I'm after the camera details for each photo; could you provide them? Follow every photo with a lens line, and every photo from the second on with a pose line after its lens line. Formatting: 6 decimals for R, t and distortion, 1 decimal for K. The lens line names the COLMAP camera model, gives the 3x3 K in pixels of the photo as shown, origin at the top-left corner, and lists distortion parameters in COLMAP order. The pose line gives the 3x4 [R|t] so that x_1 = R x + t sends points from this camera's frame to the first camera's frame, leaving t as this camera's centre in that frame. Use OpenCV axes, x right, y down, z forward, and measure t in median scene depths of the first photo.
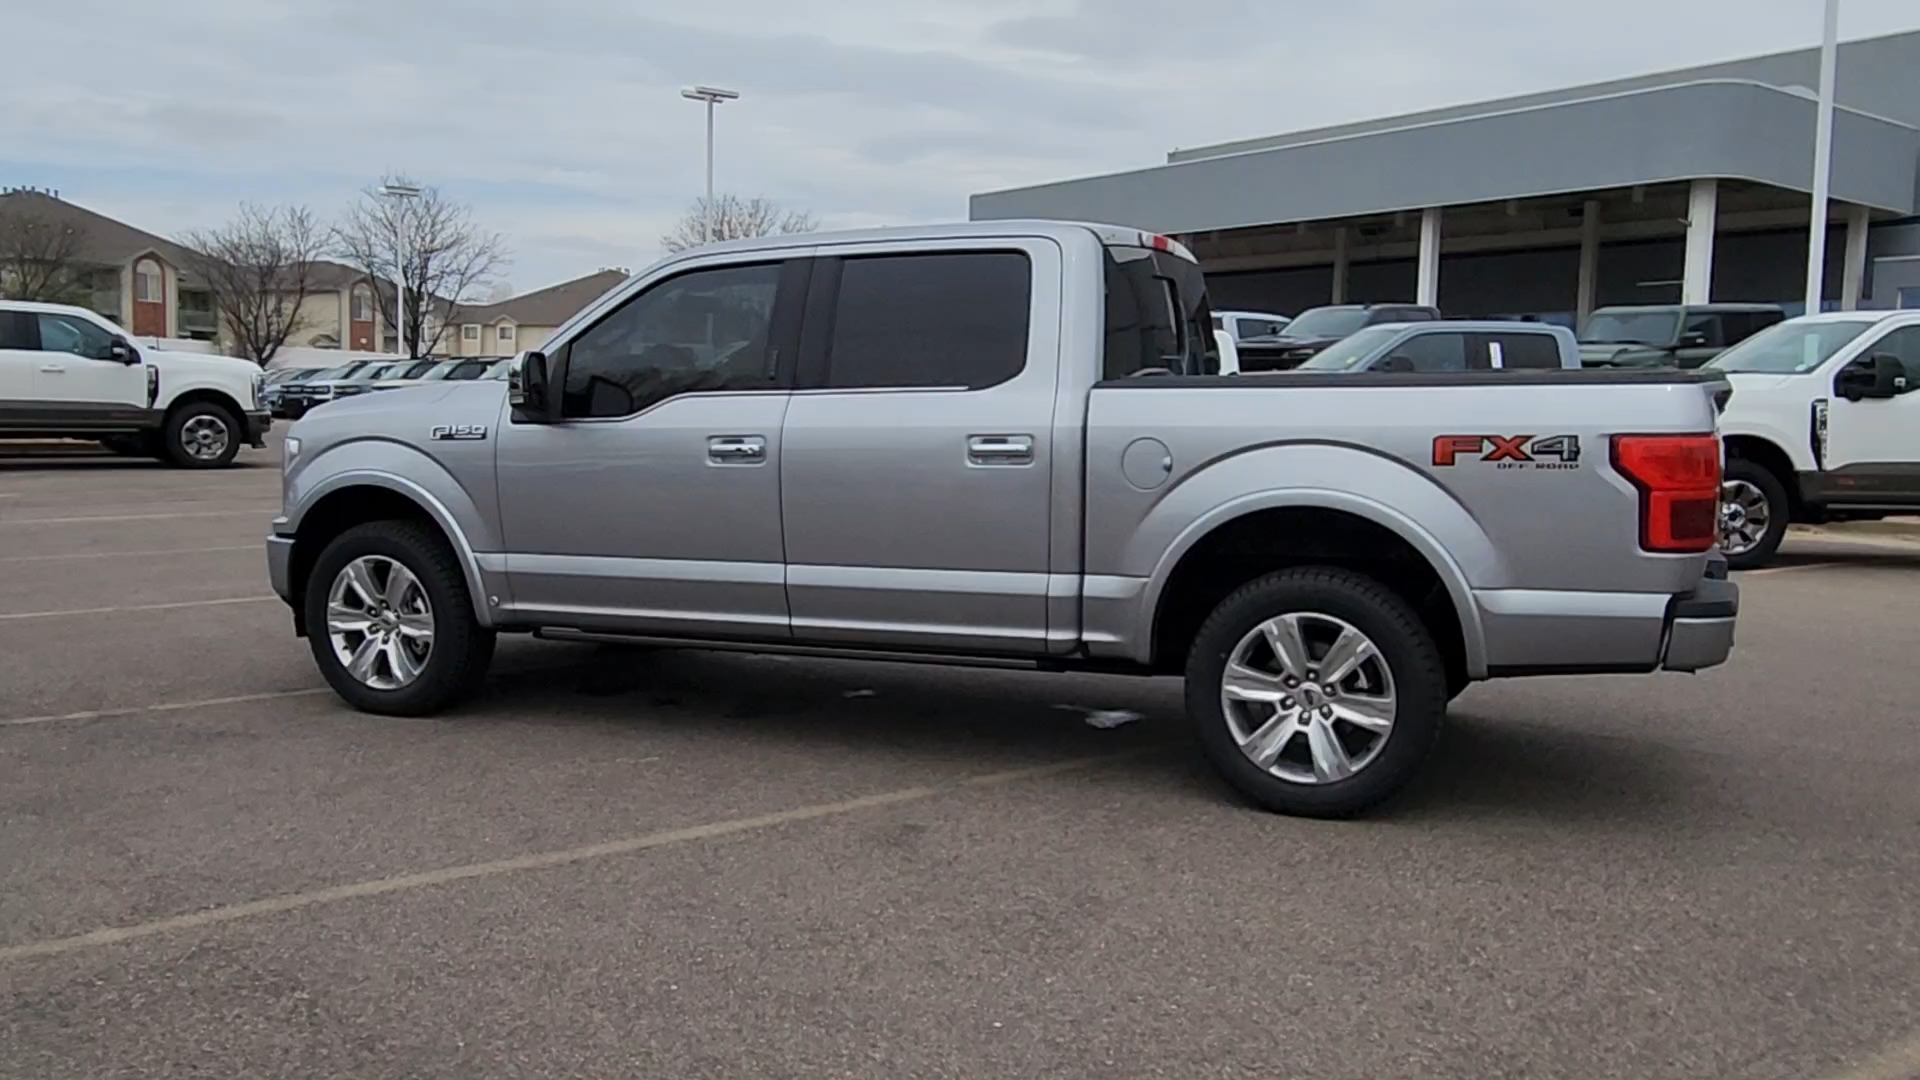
lens RADIAL K [[1641.3, 0, 939.6], [0, 1641.3, 547.3], [0, 0, 1]] dist [-0.004238, 0.027816]
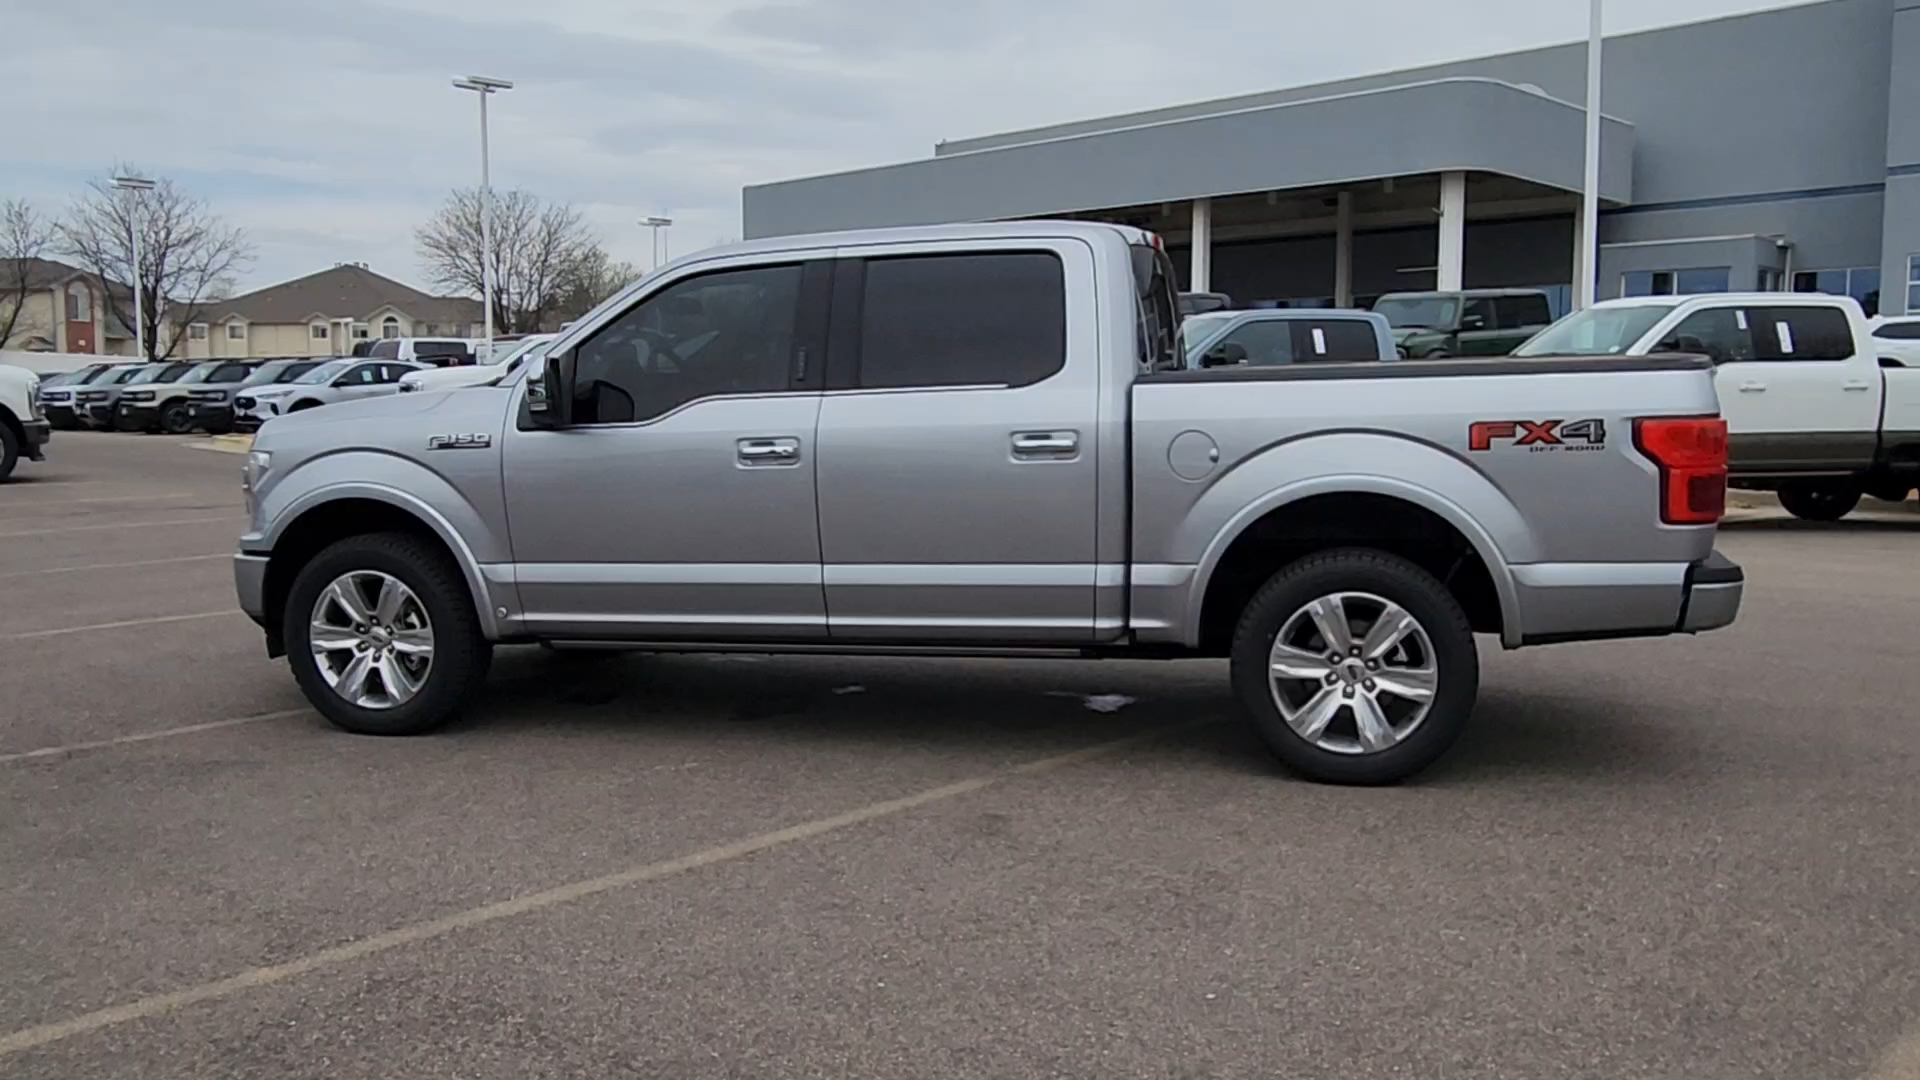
lens RADIAL K [[1641.3, 0, 939.6], [0, 1641.3, 547.3], [0, 0, 1]] dist [-0.004238, 0.027816]
pose [[0.988341, -0.034424, 0.148312, -0.191525], [0.033559, 0.999402, 0.008334, -0.006853], [-0.148510, -0.003260, 0.988905, -0.006518]]
